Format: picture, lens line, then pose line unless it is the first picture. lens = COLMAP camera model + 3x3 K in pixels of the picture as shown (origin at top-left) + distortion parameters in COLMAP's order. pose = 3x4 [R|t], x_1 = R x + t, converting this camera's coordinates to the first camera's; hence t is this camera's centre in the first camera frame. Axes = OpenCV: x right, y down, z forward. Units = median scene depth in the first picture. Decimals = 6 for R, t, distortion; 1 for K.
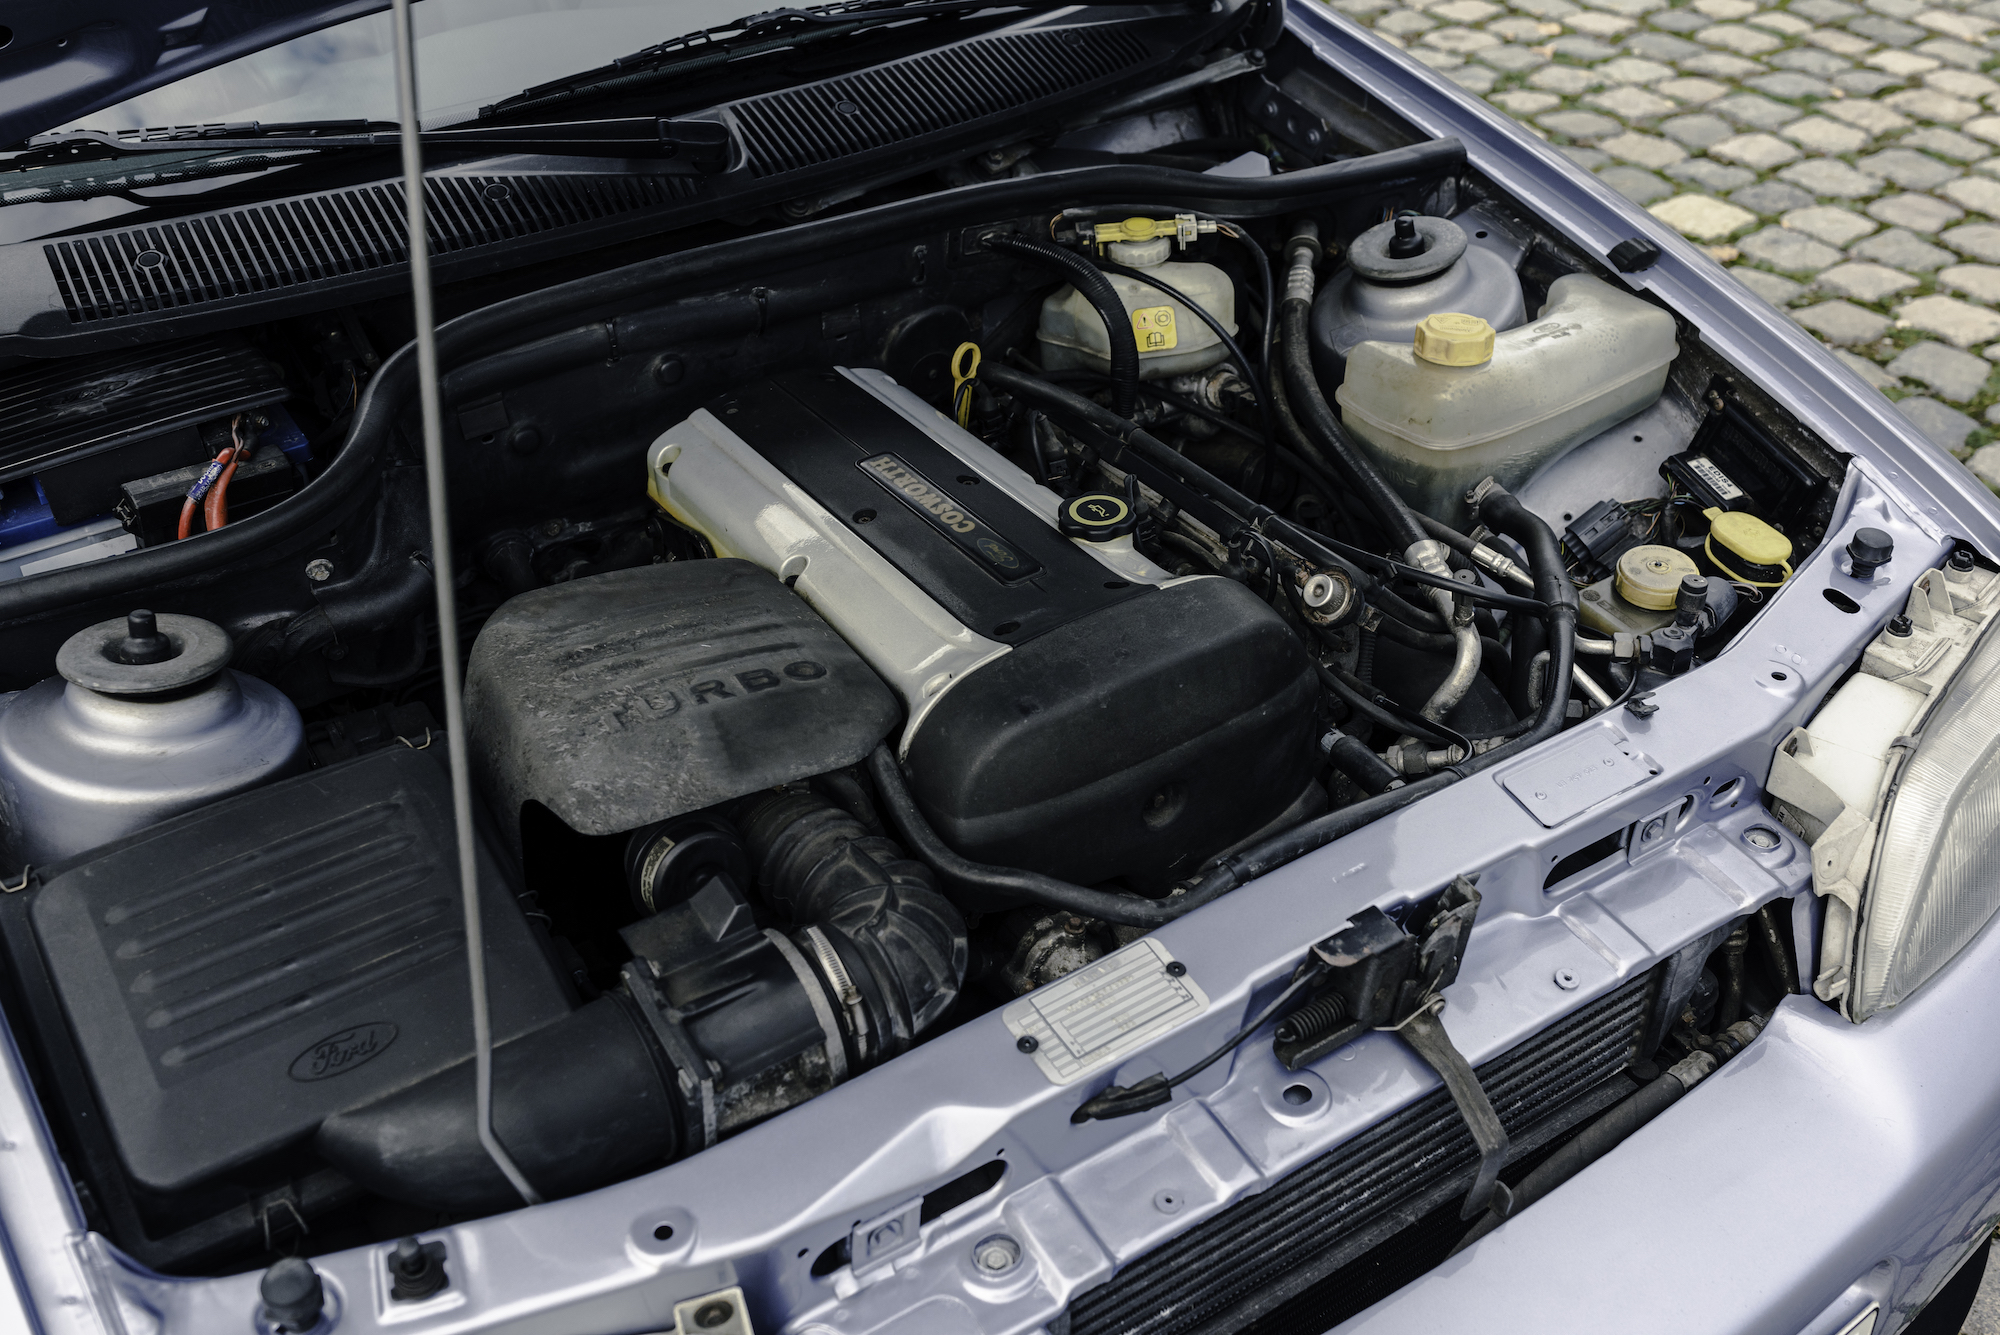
lens RADIAL K [[2121.4, 0, 1000.0], [0, 2121.4, 667.5], [0, 0, 1]] dist [-0.011475, 0.032825]
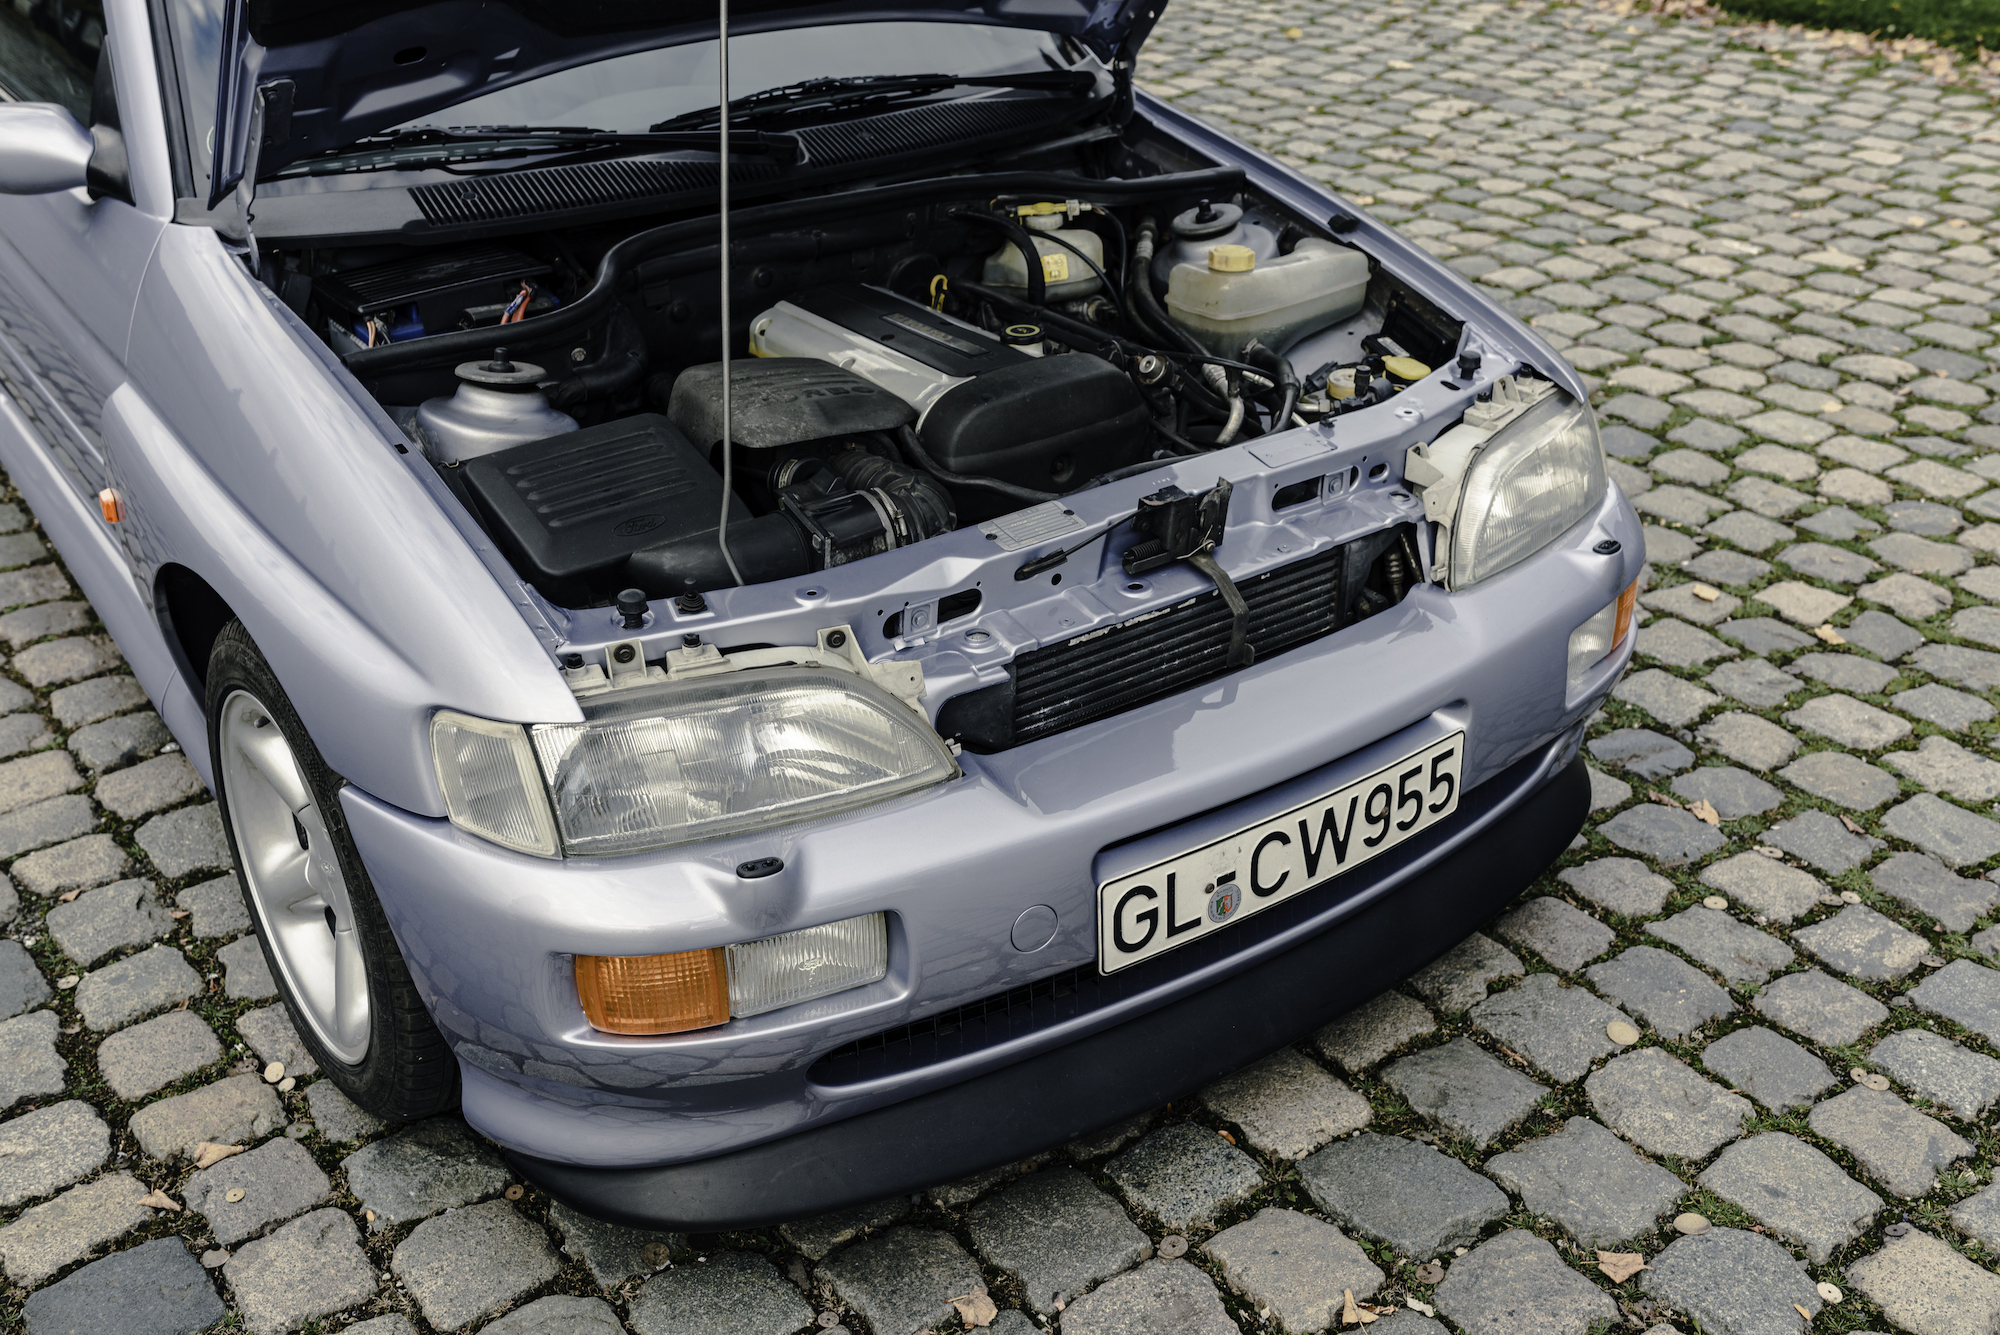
lens RADIAL K [[2227.4, 0, 1000.0], [0, 2227.4, 667.5], [0, 0, 1]] dist [-0.005665, 0.026190]
pose [[0.999067, -0.006262, 0.042740, -0.044091], [0.012278, 0.989792, -0.141991, 0.387610], [-0.041414, 0.142383, 0.988945, -0.649176]]
